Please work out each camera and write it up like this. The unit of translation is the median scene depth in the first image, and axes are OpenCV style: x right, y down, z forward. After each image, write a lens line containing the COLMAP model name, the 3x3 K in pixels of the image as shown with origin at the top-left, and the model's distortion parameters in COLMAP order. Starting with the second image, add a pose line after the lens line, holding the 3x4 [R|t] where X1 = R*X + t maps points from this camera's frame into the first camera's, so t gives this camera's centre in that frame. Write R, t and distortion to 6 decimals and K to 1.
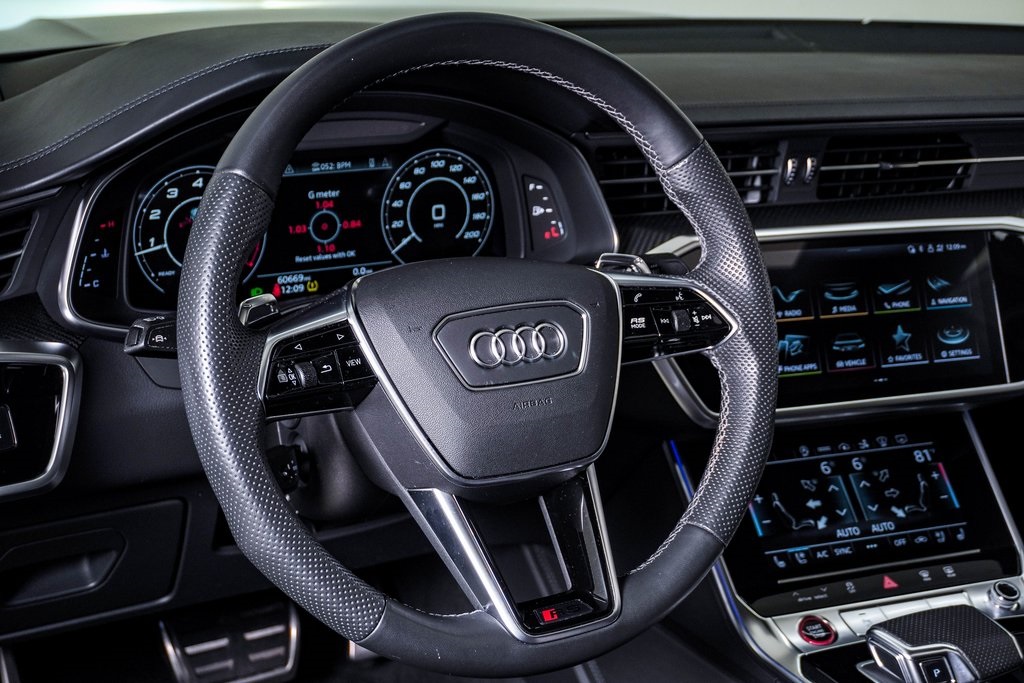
lens RADIAL K [[1426.0, 0, 512.0], [0, 1426.0, 341.5], [0, 0, 1]] dist [-0.015369, 0.023535]
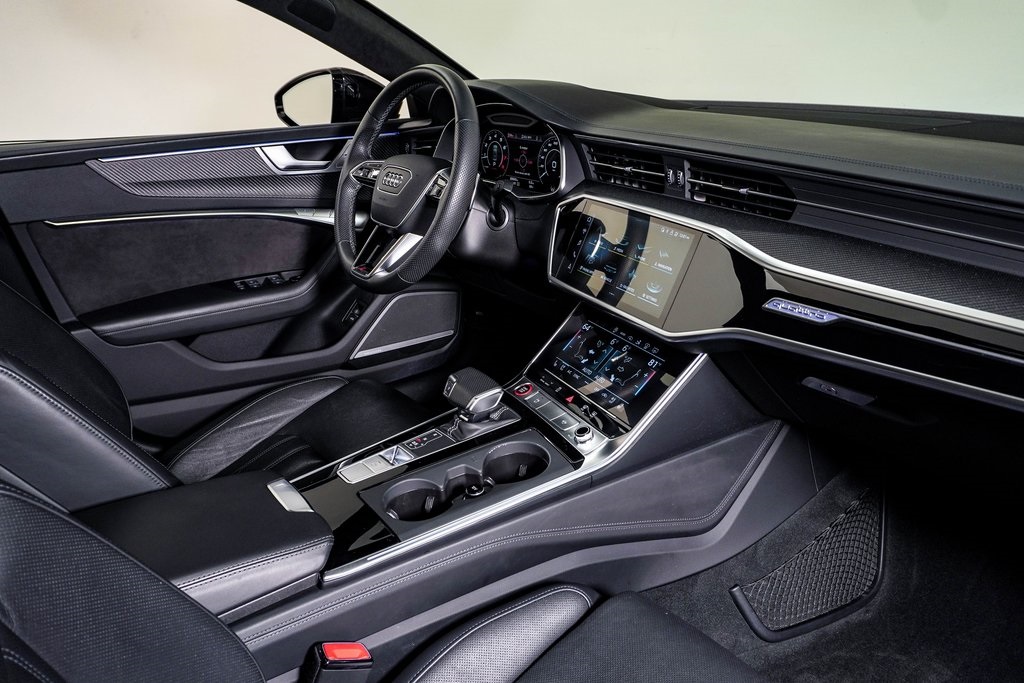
lens RADIAL K [[788.1, 0, 512.0], [0, 788.1, 341.5], [0, 0, 1]] dist [-0.036949, -0.002602]
pose [[0.106632, 0.308039, -0.945379, 1.153197], [-0.298161, 0.916950, 0.265146, -0.135402], [0.948541, 0.253603, 0.189622, 0.712224]]
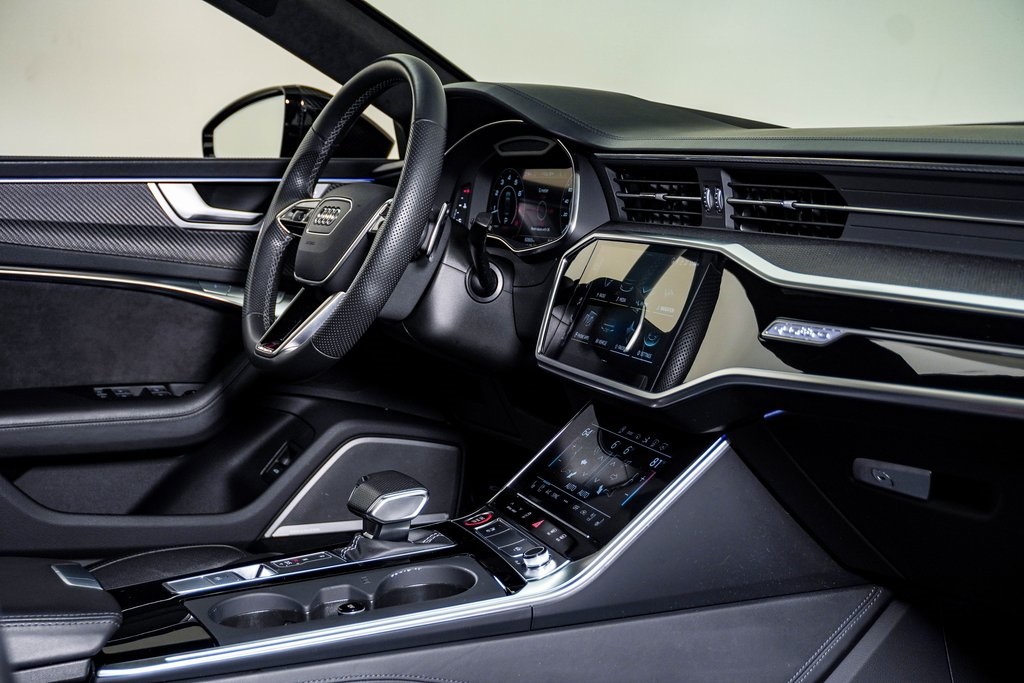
lens RADIAL K [[1603.4, 0, 512.0], [0, 1603.4, 341.5], [0, 0, 1]] dist [-0.007235, -0.032731]
pose [[-0.043035, 0.063477, -0.997055, 1.526108], [-0.331384, 0.940575, 0.074184, -0.057586], [0.942514, 0.333601, -0.019443, 0.940850]]
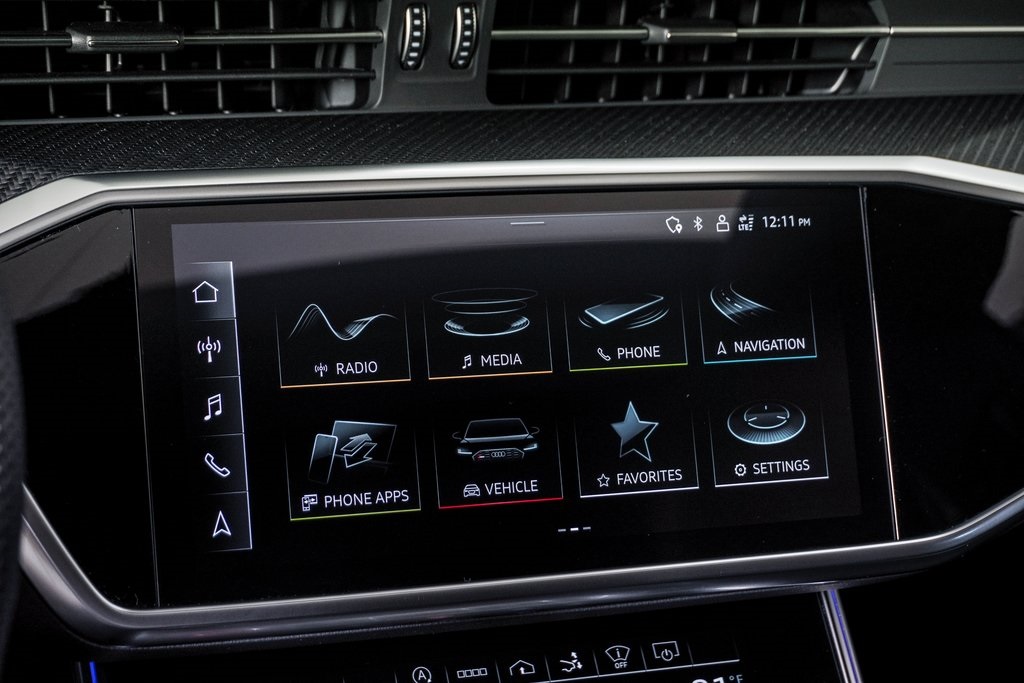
lens RADIAL K [[1993.1, 0, 512.0], [0, 1993.1, 341.5], [0, 0, 1]] dist [0.022138, 0.139617]
pose [[0.999254, 0.032740, -0.020477, 0.248018], [-0.032515, 0.999408, 0.011247, -0.034889], [0.020833, -0.010573, 0.999727, 0.400189]]
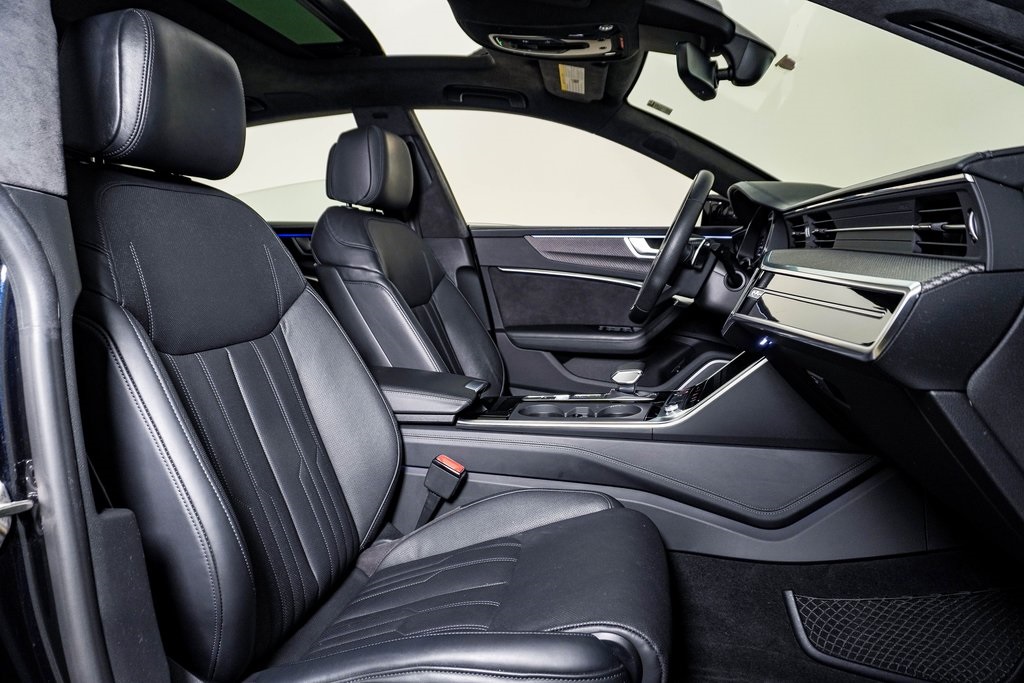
lens RADIAL K [[690.8, 0, 512.0], [0, 690.8, 341.5], [0, 0, 1]] dist [0.000445, 0.000213]
pose [[-0.649729, 0.045123, -0.758826, 1.288992], [-0.283796, 0.911663, 0.297205, -0.156734], [0.705204, 0.408454, -0.579528, 1.385804]]
